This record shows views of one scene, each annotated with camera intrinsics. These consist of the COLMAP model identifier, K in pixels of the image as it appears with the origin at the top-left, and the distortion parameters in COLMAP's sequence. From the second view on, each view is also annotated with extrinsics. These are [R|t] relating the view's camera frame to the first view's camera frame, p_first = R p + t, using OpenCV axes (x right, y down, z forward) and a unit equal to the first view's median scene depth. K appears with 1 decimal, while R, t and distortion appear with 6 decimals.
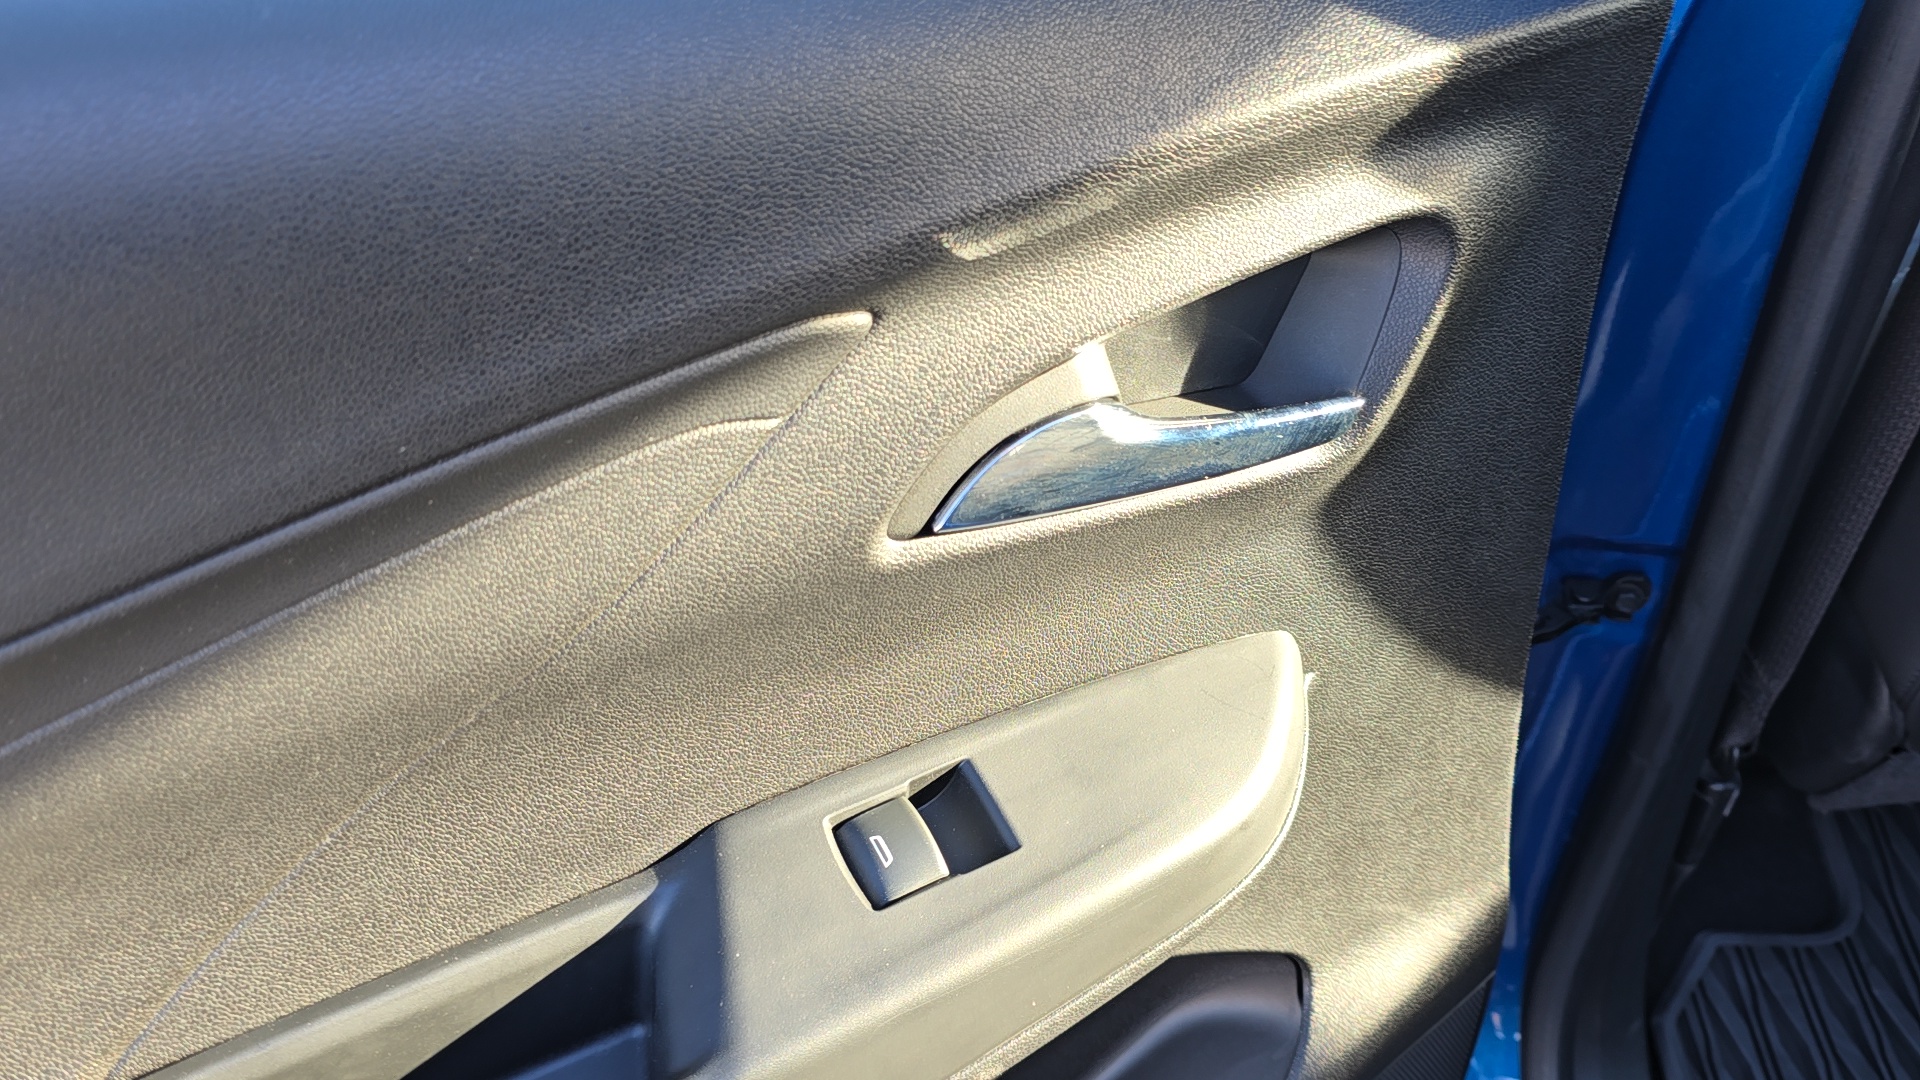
lens RADIAL K [[1648.8, 0, 960.0], [0, 1648.8, 540.0], [0, 0, 1]] dist [-0.020034, -0.000234]
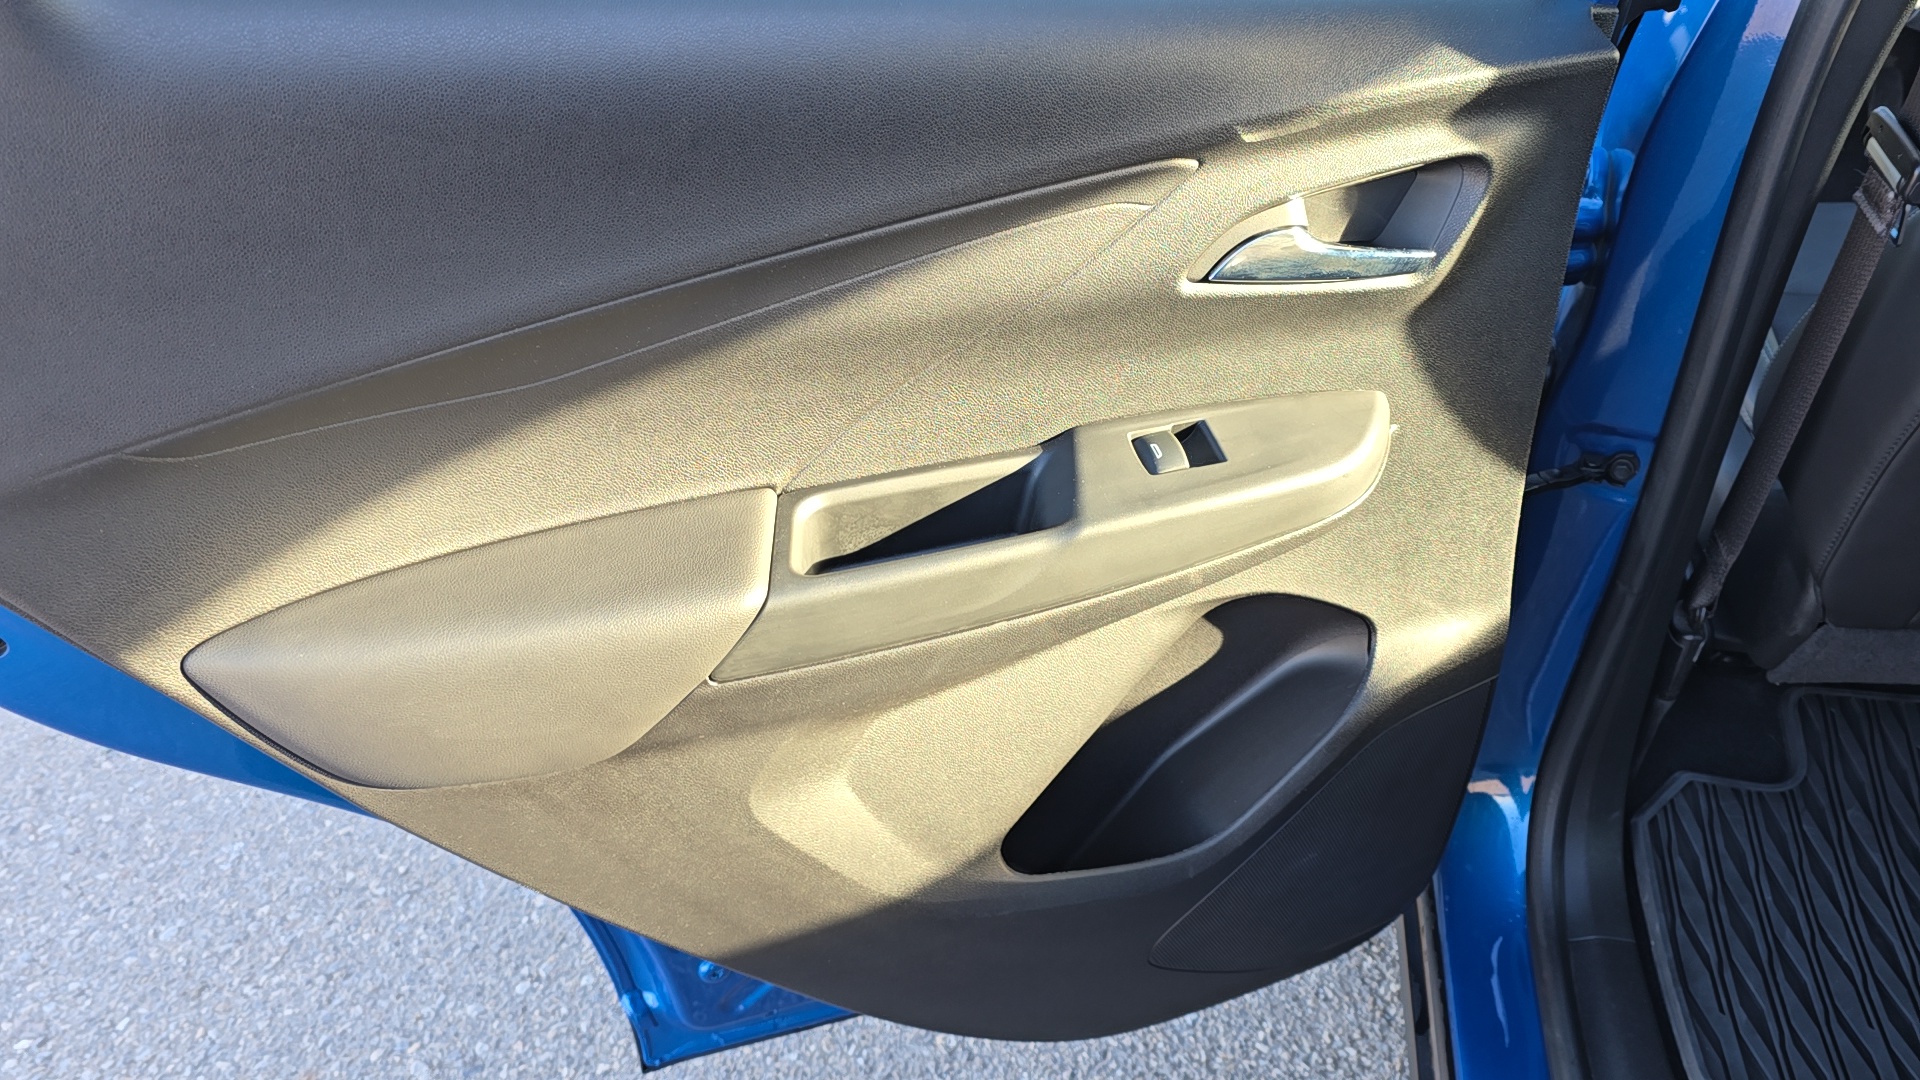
lens RADIAL K [[1583.6, 0, 960.0], [0, 1583.6, 540.0], [0, 0, 1]] dist [-0.006877, -0.001743]
pose [[0.986777, 0.126966, -0.100752, -0.075605], [-0.129398, 0.991430, -0.017955, 0.361609], [0.097609, 0.030755, 0.994749, -0.904123]]
